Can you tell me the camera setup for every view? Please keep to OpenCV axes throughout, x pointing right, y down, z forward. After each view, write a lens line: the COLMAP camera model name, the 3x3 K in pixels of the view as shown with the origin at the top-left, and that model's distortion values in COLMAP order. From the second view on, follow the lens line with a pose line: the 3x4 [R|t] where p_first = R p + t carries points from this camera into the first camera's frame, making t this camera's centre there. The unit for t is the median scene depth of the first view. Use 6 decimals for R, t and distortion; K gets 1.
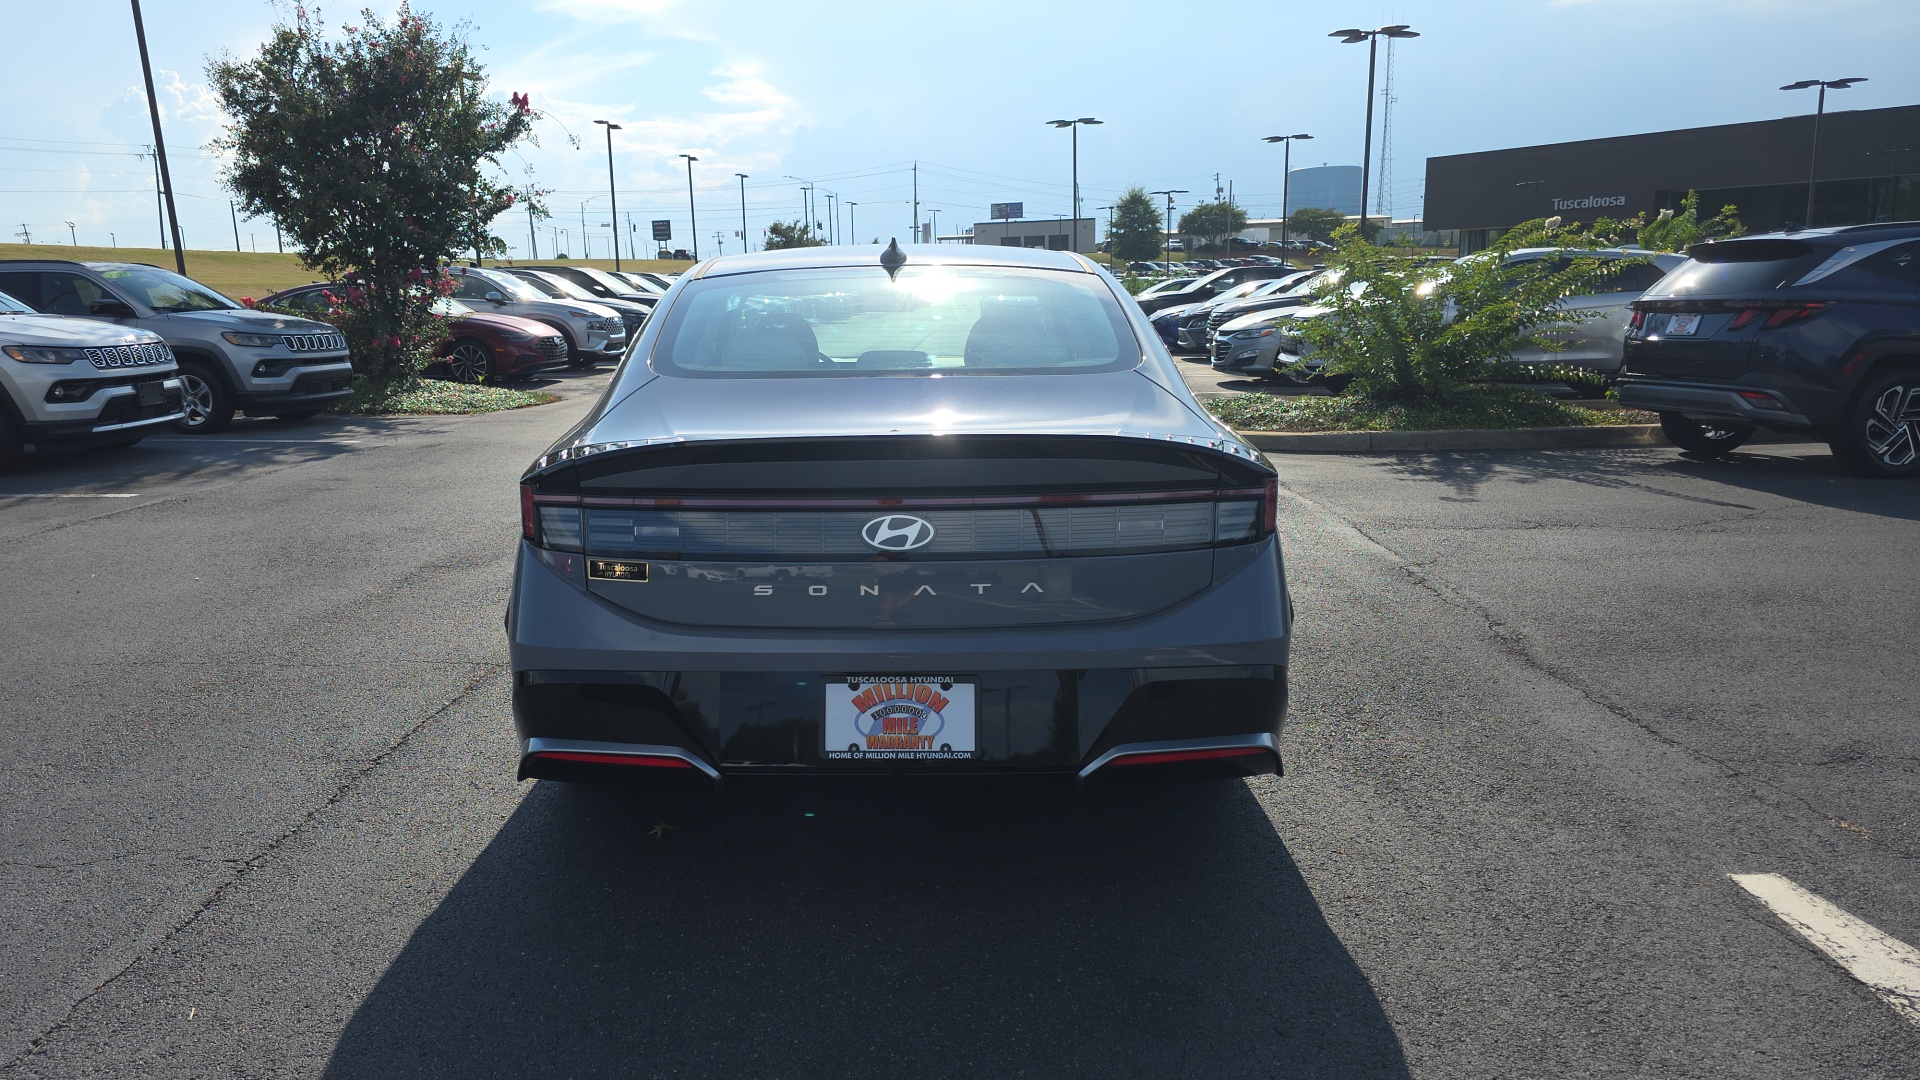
lens RADIAL K [[1379.7, 0, 962.5], [0, 1379.7, 570.2], [0, 0, 1]] dist [0.075063, -0.069829]
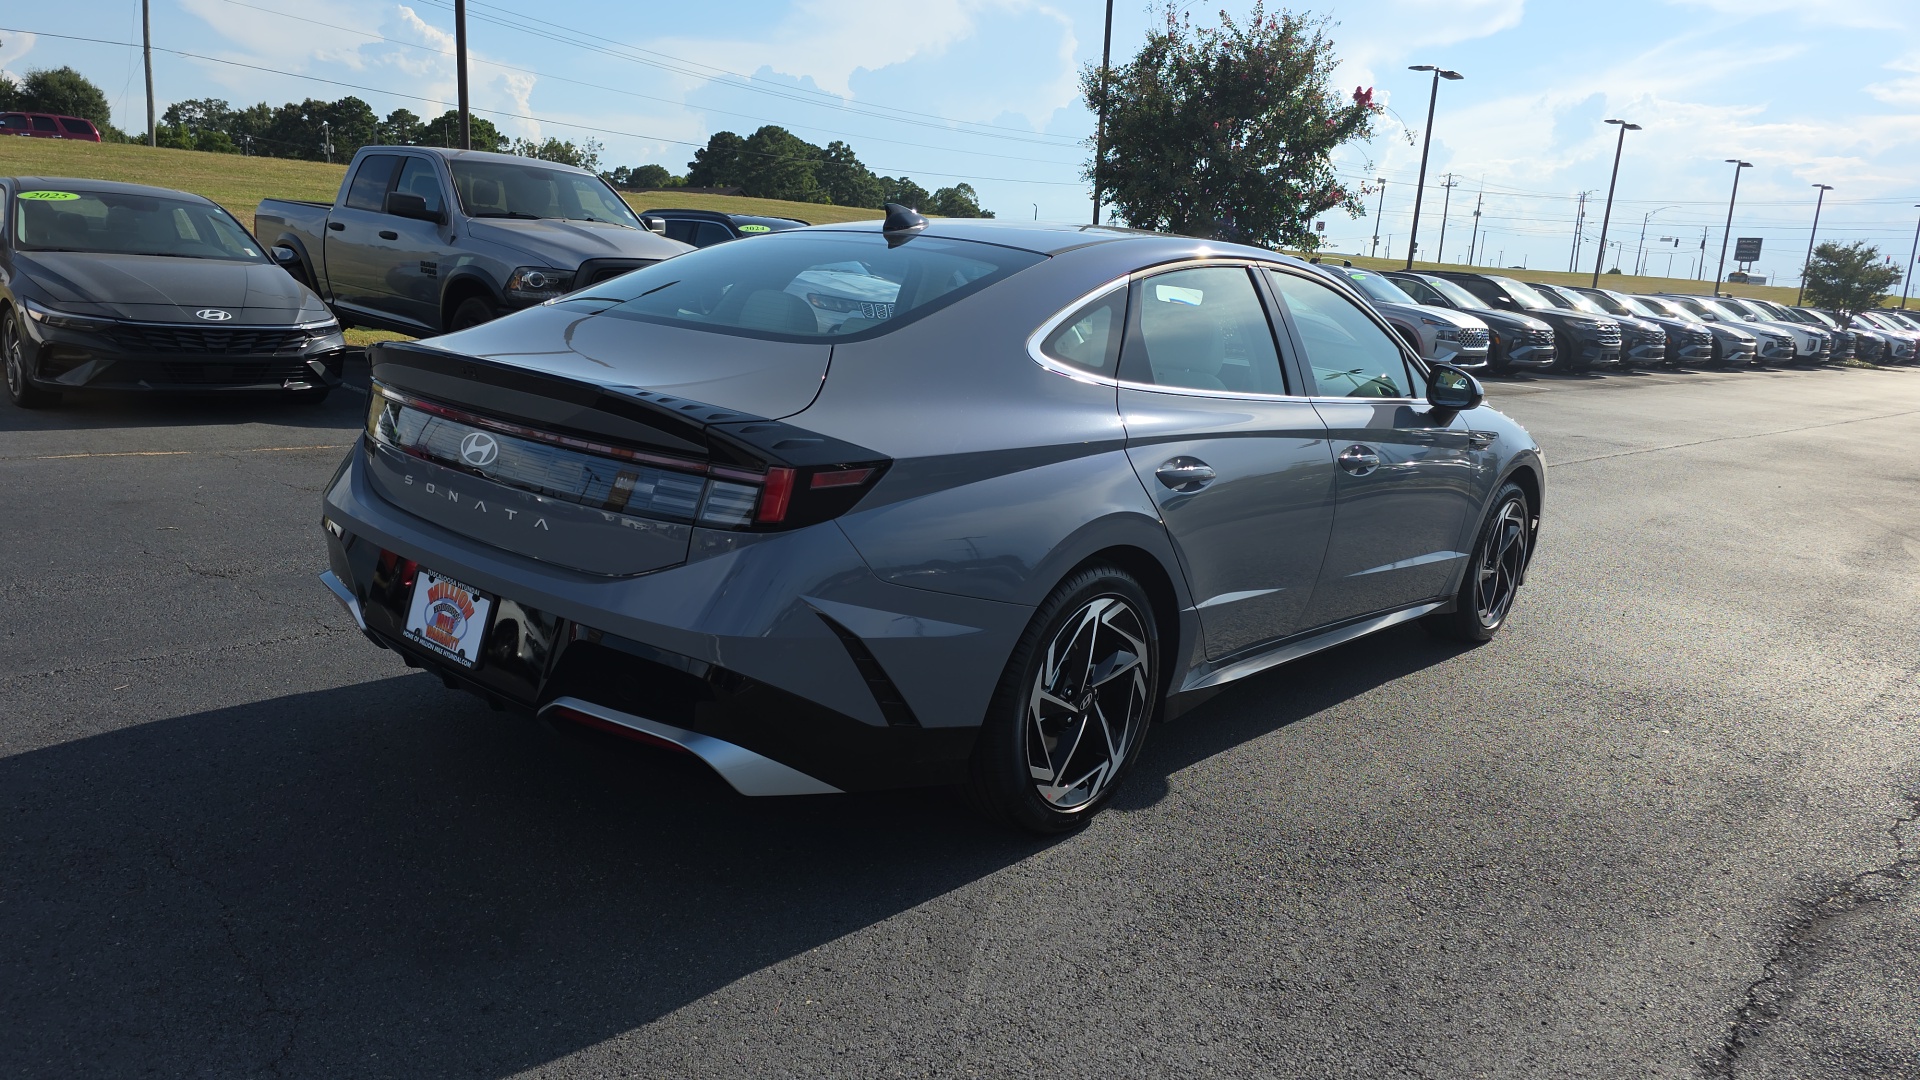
lens RADIAL K [[1414.0, 0, 956.8], [0, 1414.0, 595.0], [0, 0, 1]] dist [0.089280, -0.102875]
pose [[0.708281, 0.222237, -0.670037, 0.247904], [-0.221276, 0.971212, 0.088224, -0.024410], [0.670355, 0.085775, 0.737066, 0.109542]]
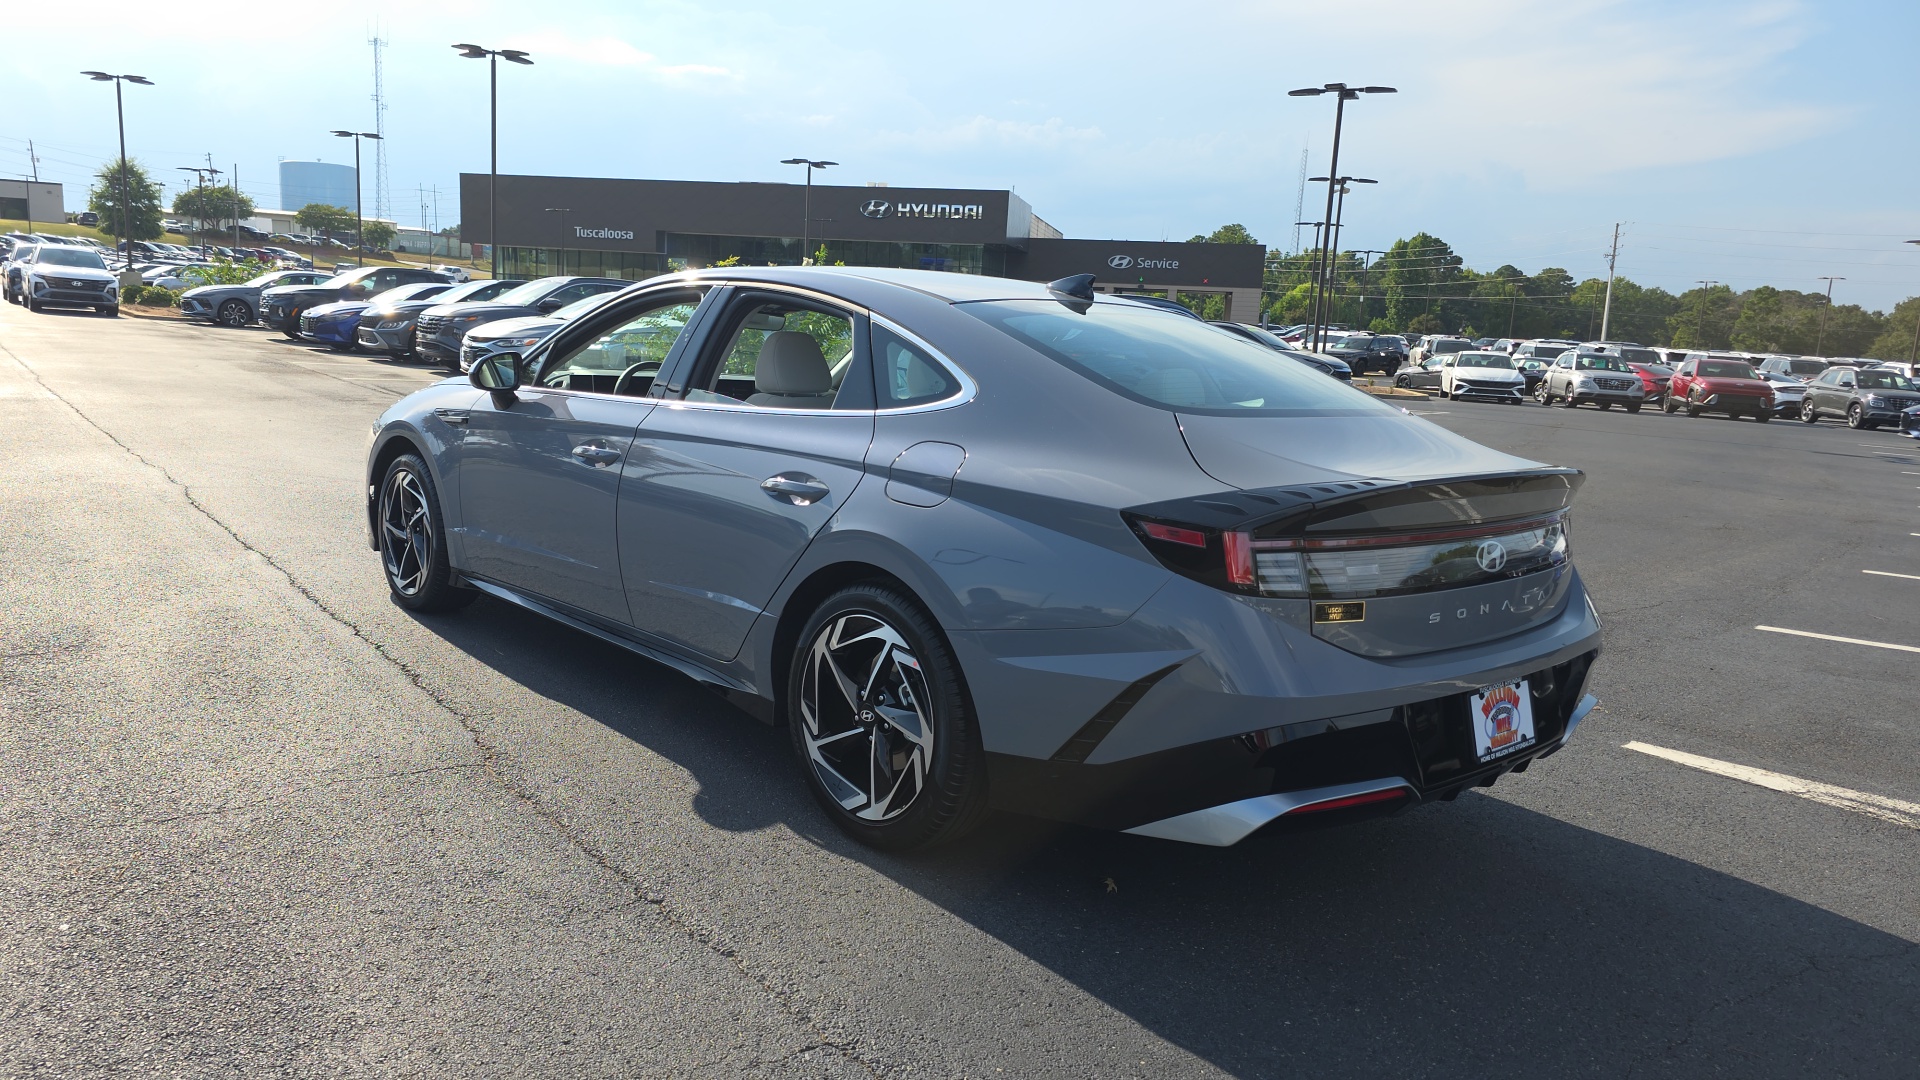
lens RADIAL K [[1291.2, 0, 987.3], [0, 1291.2, 545.4], [0, 0, 1]] dist [0.039351, -0.002211]
pose [[0.739271, -0.059765, 0.670751, -0.268321], [0.067952, 0.997590, 0.013994, -0.019874], [-0.669971, 0.035234, 0.741551, 0.120844]]
